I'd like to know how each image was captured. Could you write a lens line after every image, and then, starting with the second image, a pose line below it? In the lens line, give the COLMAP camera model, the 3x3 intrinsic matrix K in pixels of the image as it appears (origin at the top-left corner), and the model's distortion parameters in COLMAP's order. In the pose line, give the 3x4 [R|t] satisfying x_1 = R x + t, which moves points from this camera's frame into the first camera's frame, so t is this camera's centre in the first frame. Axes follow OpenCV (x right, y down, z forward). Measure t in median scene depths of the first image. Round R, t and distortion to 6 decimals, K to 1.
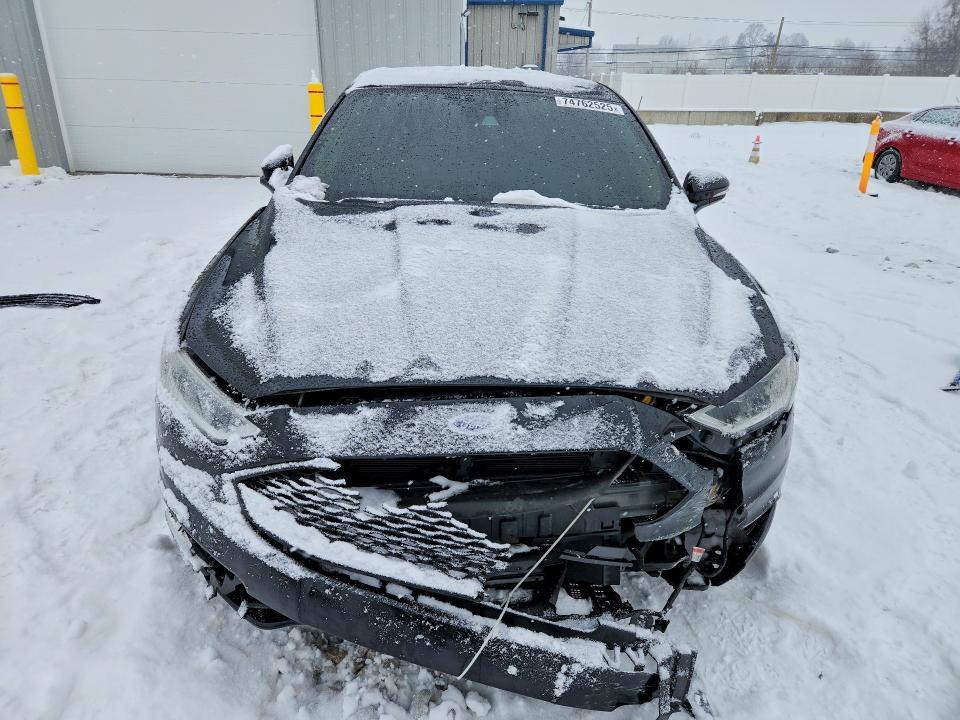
lens RADIAL K [[656.9, 0, 480.0], [0, 656.9, 360.0], [0, 0, 1]] dist [0.000344, 0.000163]
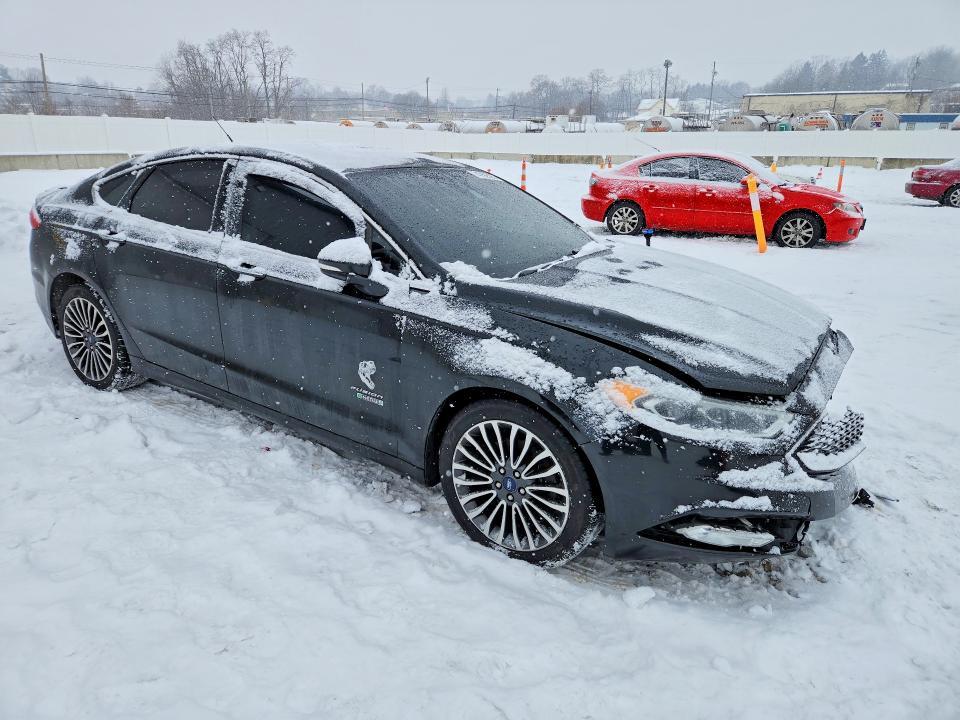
lens RADIAL K [[656.9, 0, 480.0], [0, 656.9, 360.0], [0, 0, 1]] dist [0.000344, 0.000163]
pose [[0.550320, -0.285911, 0.784476, -1.808237], [0.324290, 0.938975, 0.114726, -0.395285], [-0.769405, 0.191262, 0.609455, 0.604210]]
